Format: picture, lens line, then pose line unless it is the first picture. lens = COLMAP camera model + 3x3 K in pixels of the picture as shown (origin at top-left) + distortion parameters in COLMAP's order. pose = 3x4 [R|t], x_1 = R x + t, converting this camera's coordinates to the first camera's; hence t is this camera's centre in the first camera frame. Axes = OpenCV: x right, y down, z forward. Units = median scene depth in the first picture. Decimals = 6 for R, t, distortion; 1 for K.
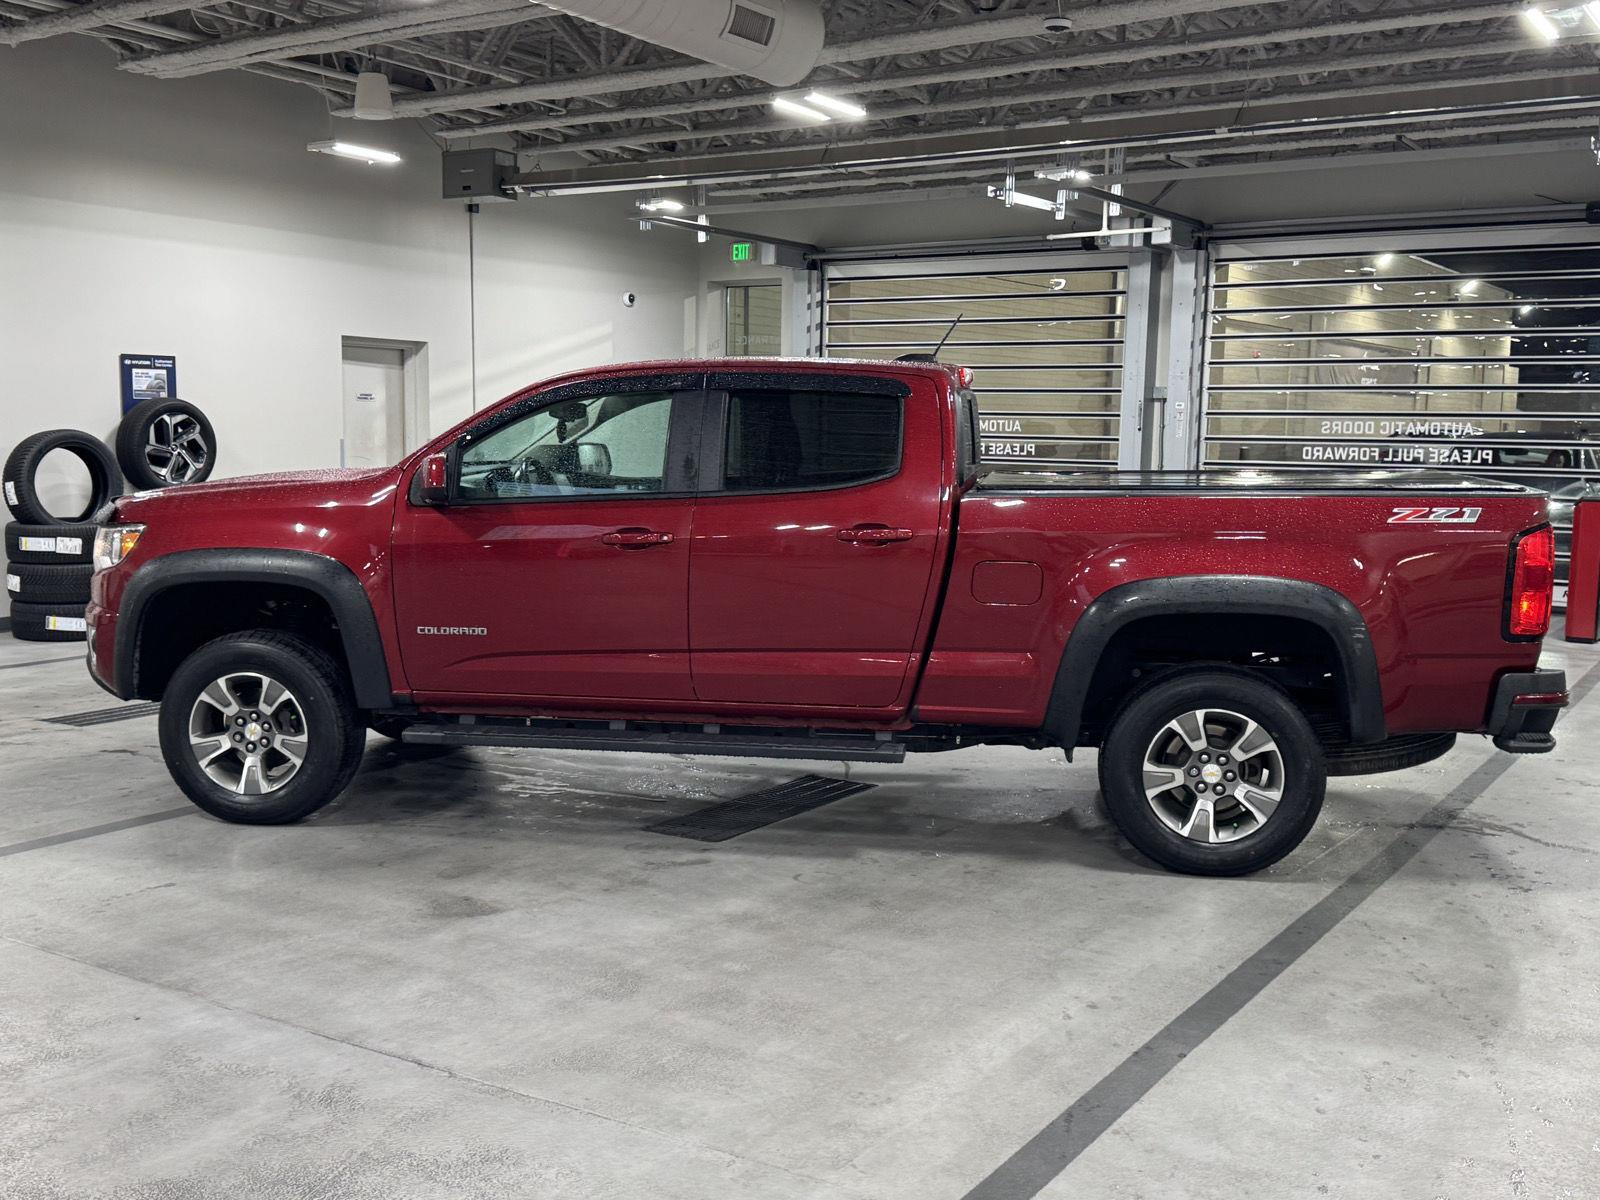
lens RADIAL K [[1616.4, 0, 787.4], [0, 1616.4, 592.3], [0, 0, 1]] dist [0.178534, -0.364716]
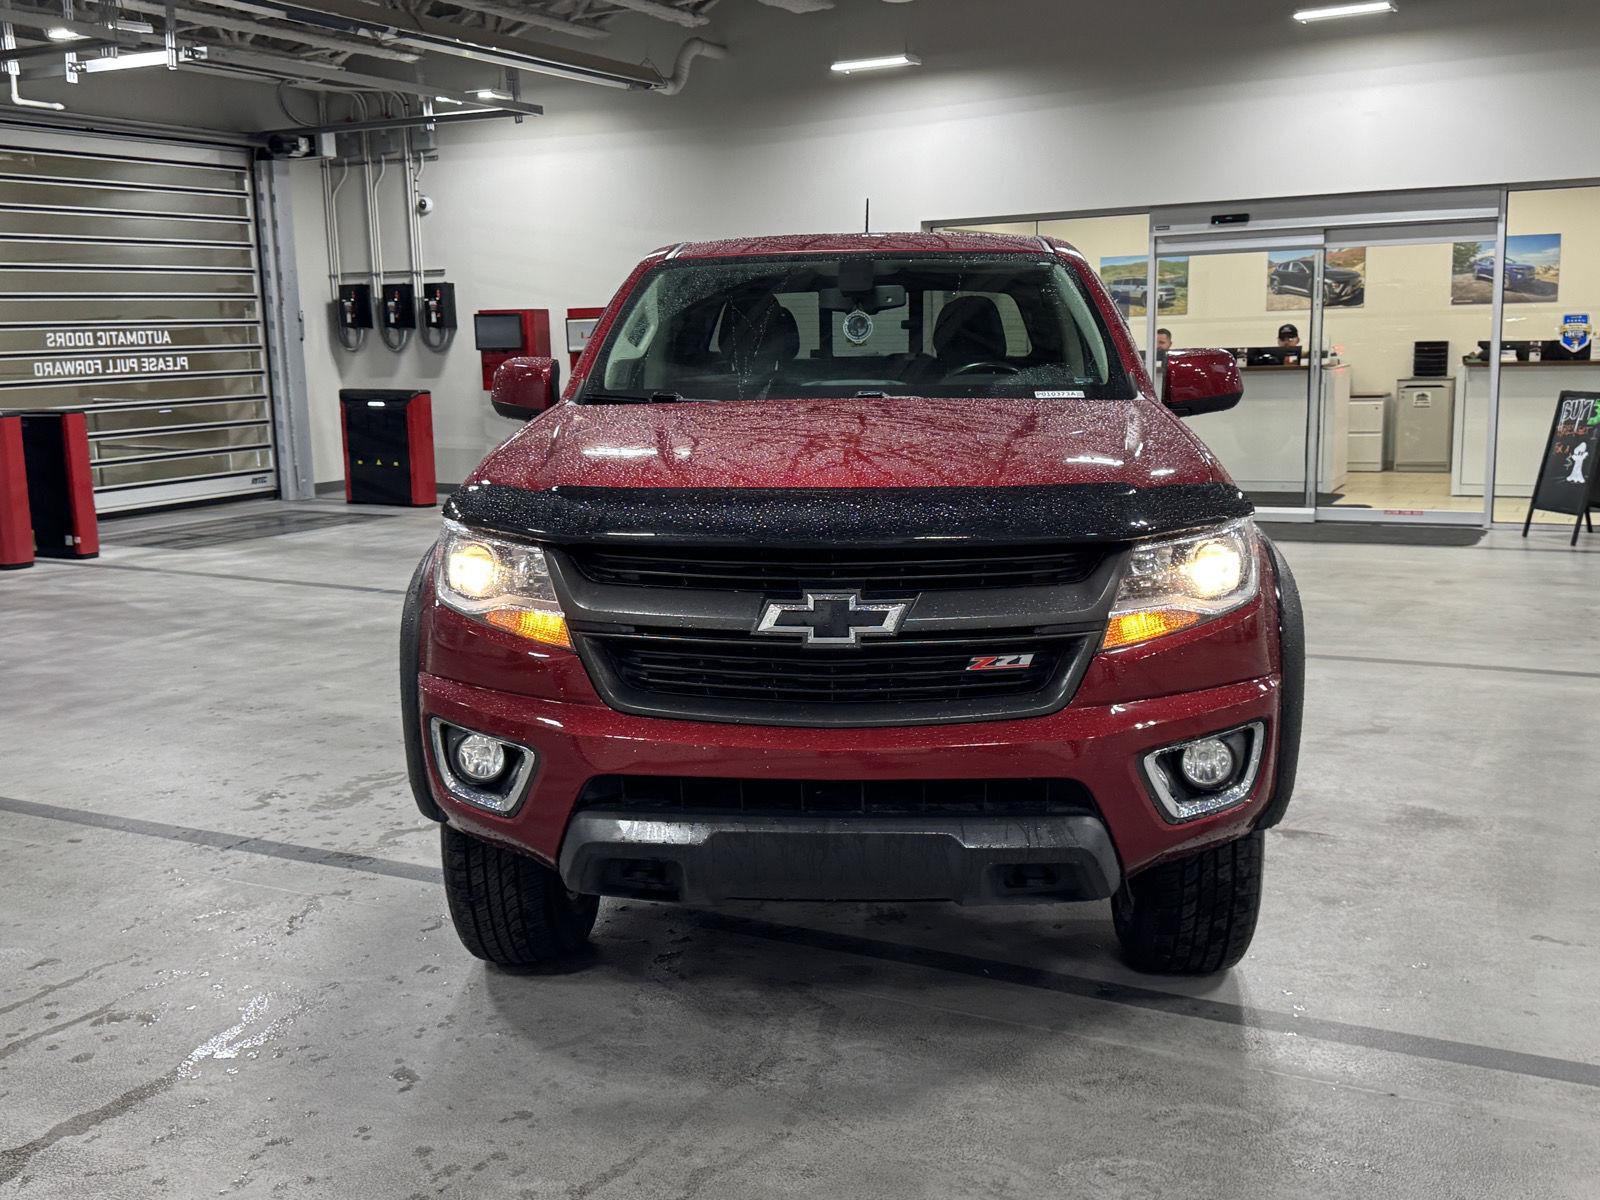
lens RADIAL K [[1616.6, 0, 792.2], [0, 1616.6, 608.7], [0, 0, 1]] dist [0.183760, -0.385561]
pose [[-0.095829, -0.178008, 0.979352, -0.908616], [0.127335, 0.973604, 0.189422, -0.128863], [-0.987220, 0.142858, -0.070633, 1.191389]]
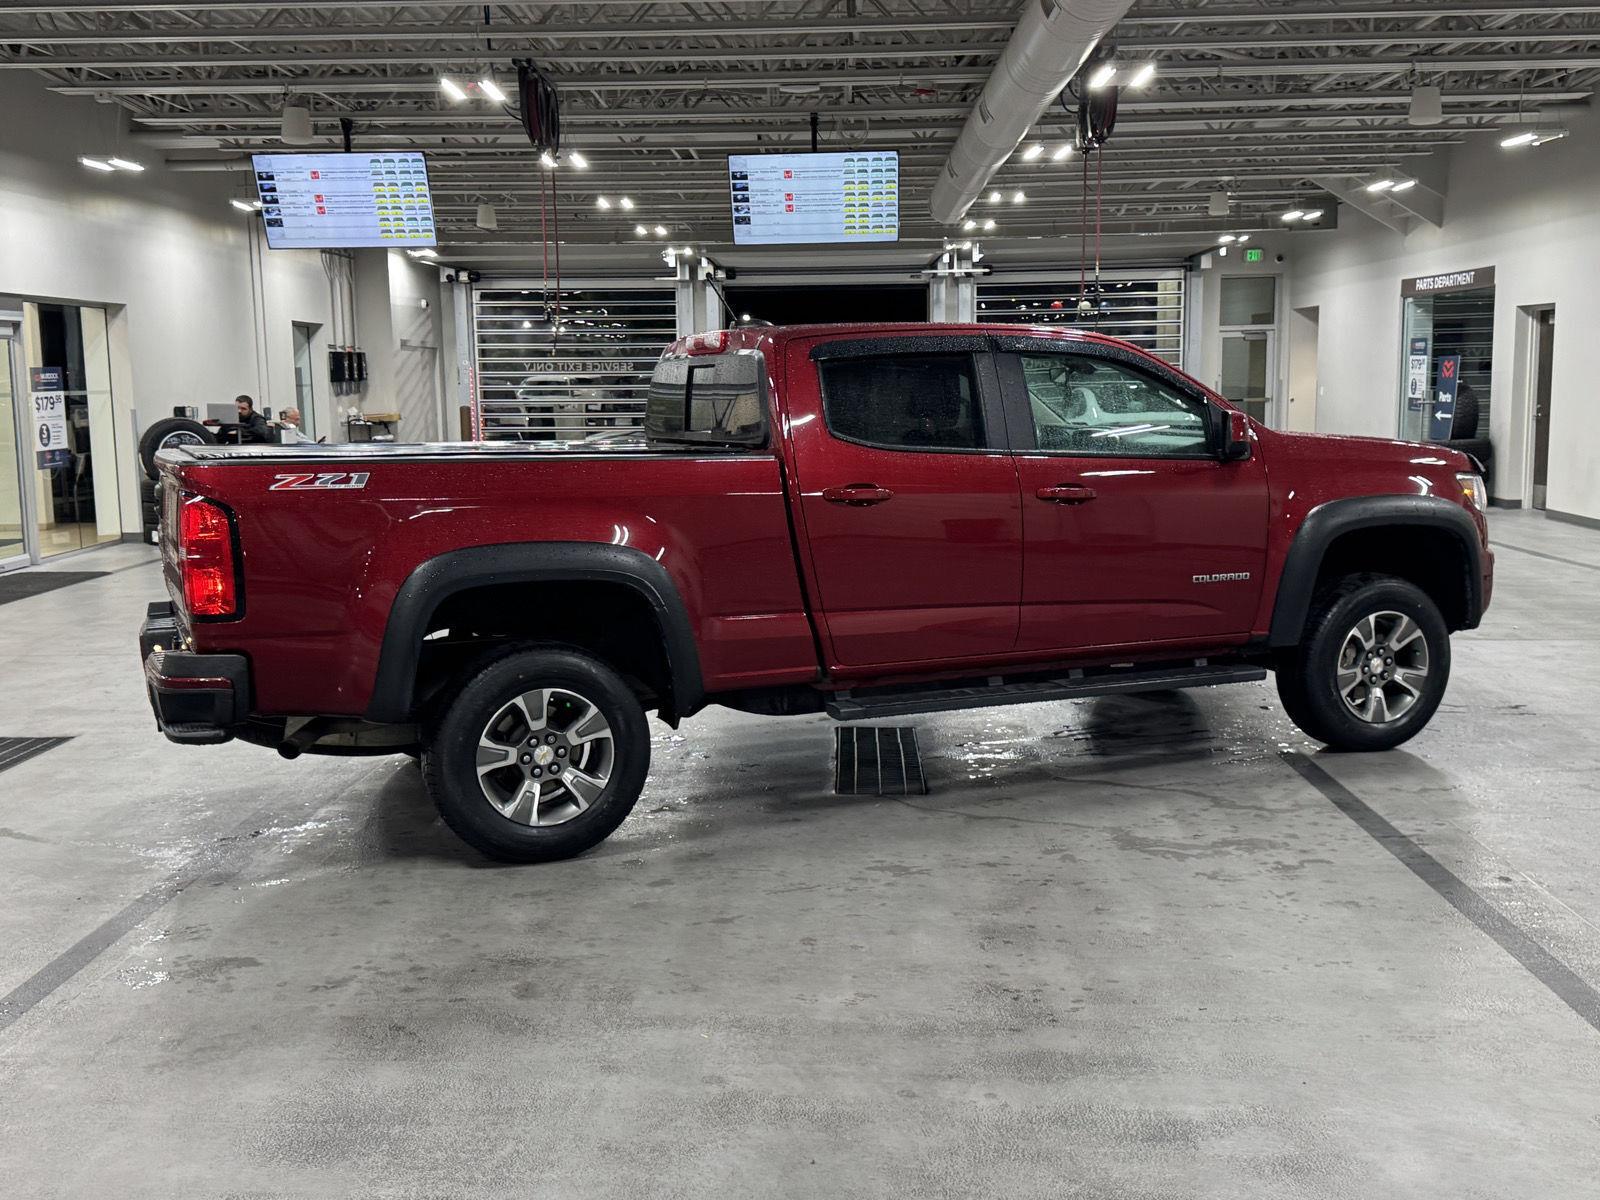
lens RADIAL K [[1610.2, 0, 792.4], [0, 1610.2, 595.2], [0, 0, 1]] dist [0.206106, -0.447113]
pose [[-0.849057, 0.069442, -0.523718, 0.618212], [-0.053516, 0.974919, 0.216029, -0.207215], [0.525584, 0.211448, -0.824046, 1.957726]]
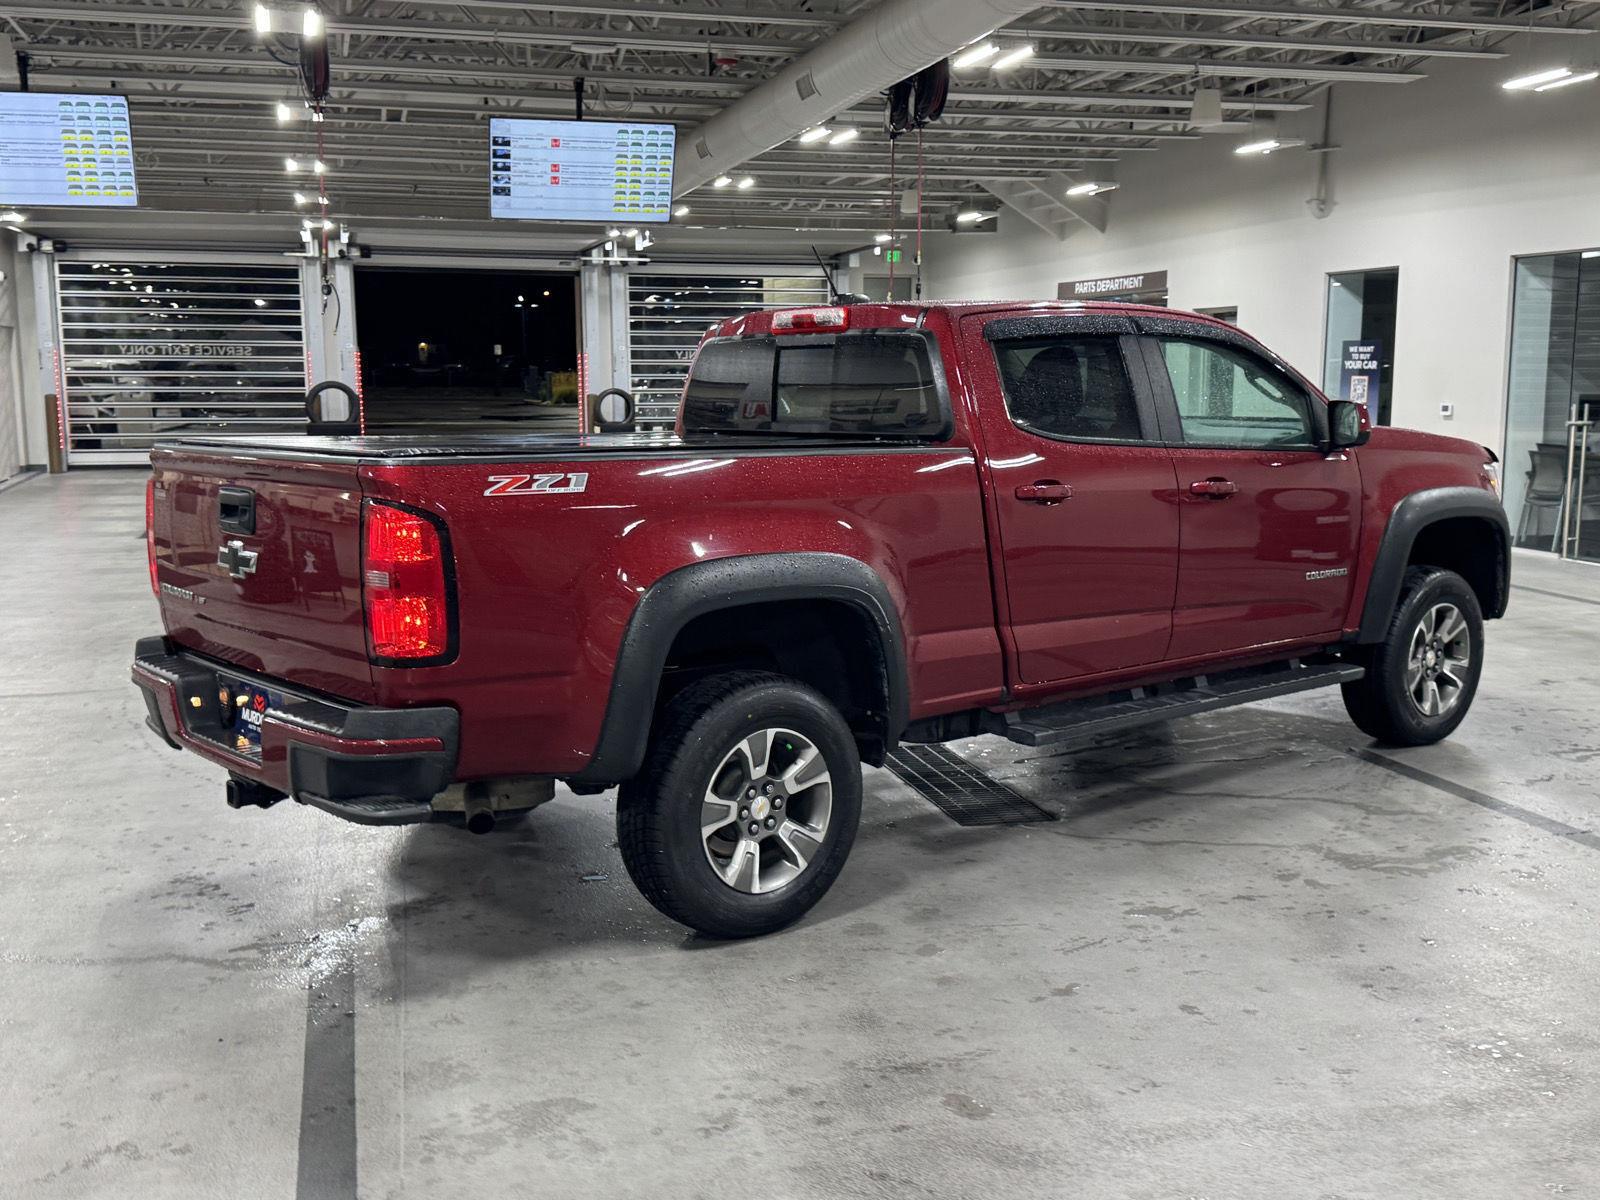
lens RADIAL K [[1616.6, 0, 792.2], [0, 1616.6, 608.7], [0, 0, 1]] dist [0.183760, -0.385561]
pose [[-0.660803, 0.099060, -0.743993, 0.807112], [-0.085636, 0.974828, 0.205856, -0.166762], [0.745658, 0.199743, -0.635687, 1.643130]]
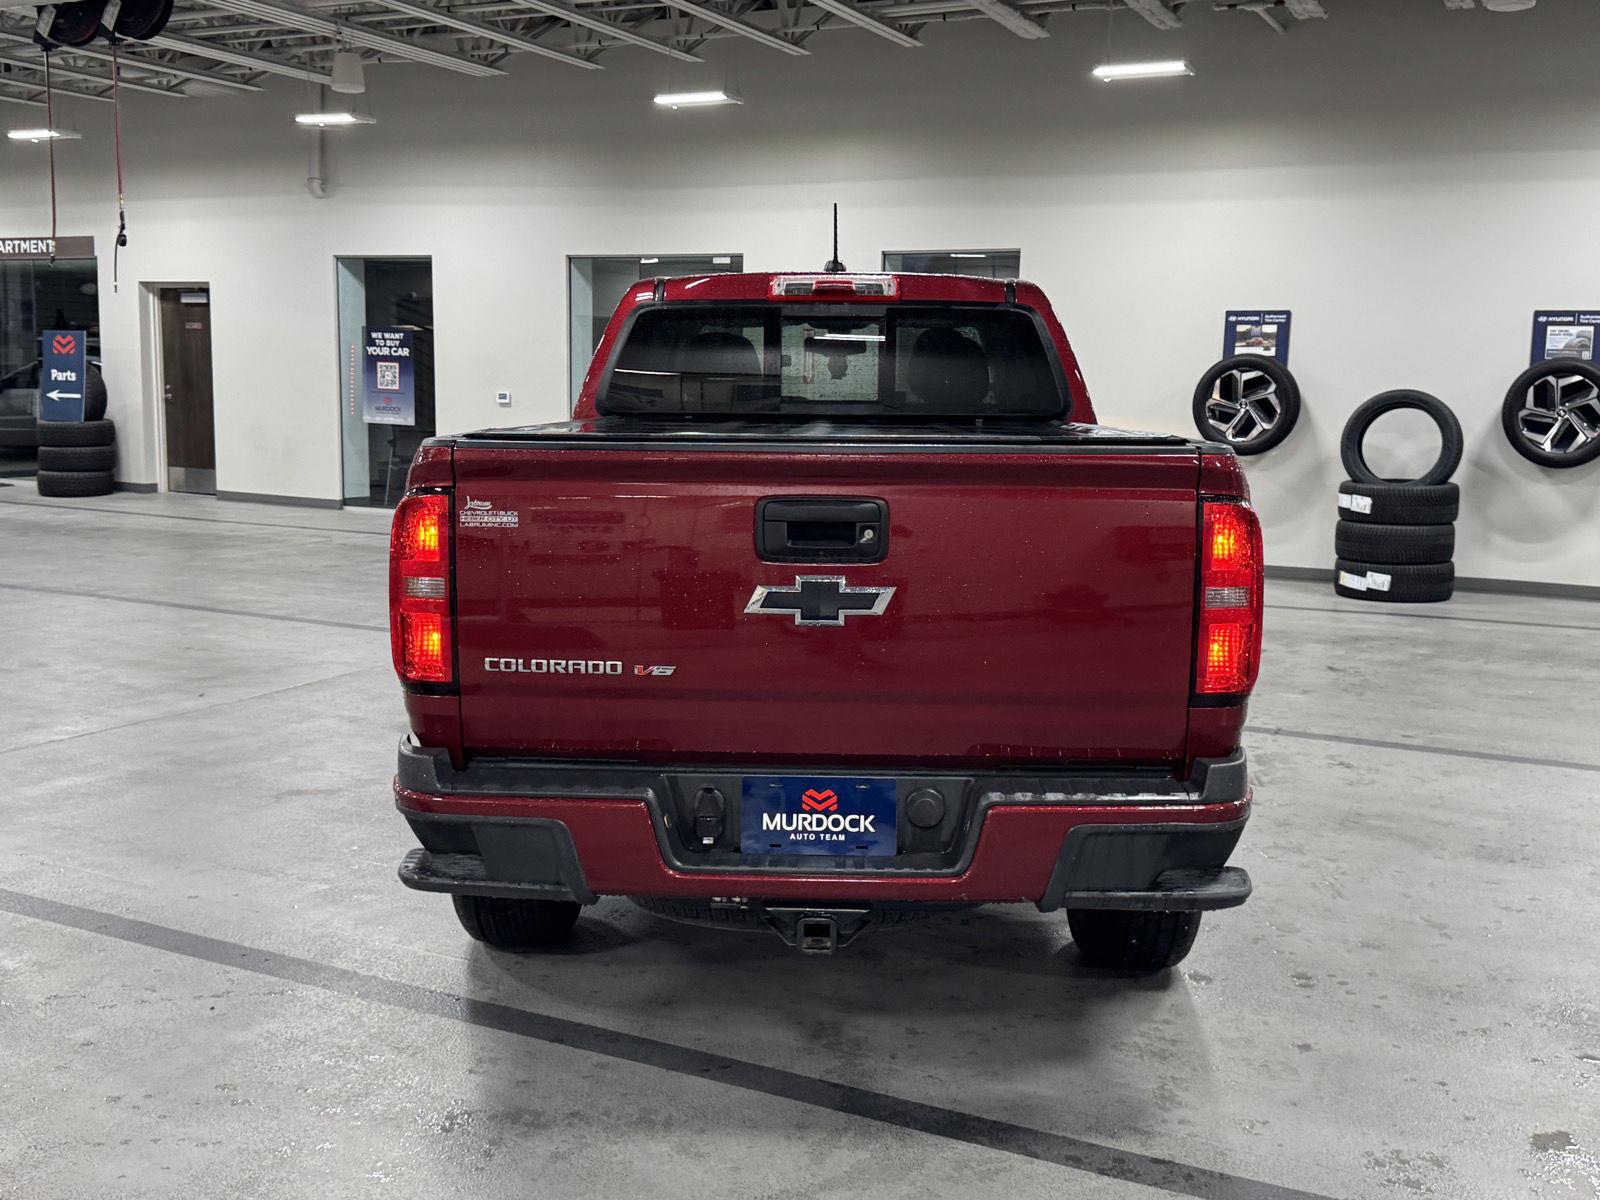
lens RADIAL K [[1616.6, 0, 792.2], [0, 1616.6, 608.7], [0, 0, 1]] dist [0.183760, -0.385561]
pose [[0.120384, 0.134713, -0.983545, 0.917317], [-0.123998, 0.985031, 0.119740, -0.075703], [0.984953, 0.107542, 0.135286, 0.931450]]
